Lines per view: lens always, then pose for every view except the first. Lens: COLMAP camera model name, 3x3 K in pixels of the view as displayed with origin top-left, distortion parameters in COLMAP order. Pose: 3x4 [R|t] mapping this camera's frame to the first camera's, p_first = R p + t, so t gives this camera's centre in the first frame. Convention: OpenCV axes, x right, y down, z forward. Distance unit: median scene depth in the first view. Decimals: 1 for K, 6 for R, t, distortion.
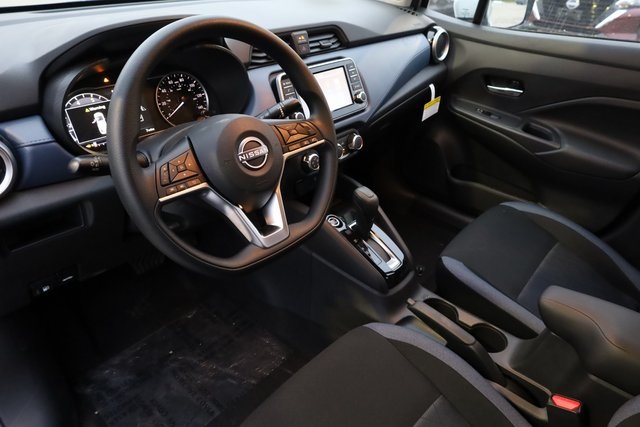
lens RADIAL K [[432.2, 0, 320.0], [0, 432.2, 213.5], [0, 0, 1]] dist [0.002684, -0.000698]
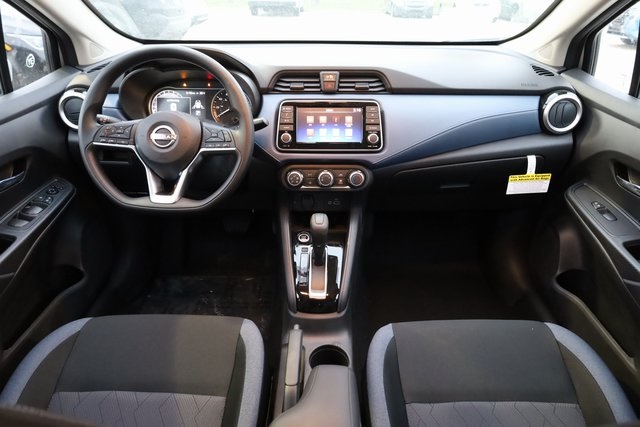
lens RADIAL K [[432.2, 0, 320.0], [0, 432.2, 213.5], [0, 0, 1]] dist [0.002684, -0.000698]
pose [[0.658641, 0.314949, -0.683374, 0.920740], [-0.383590, 0.921855, 0.055152, -0.133675], [0.647342, 0.225810, 0.727982, 0.244539]]
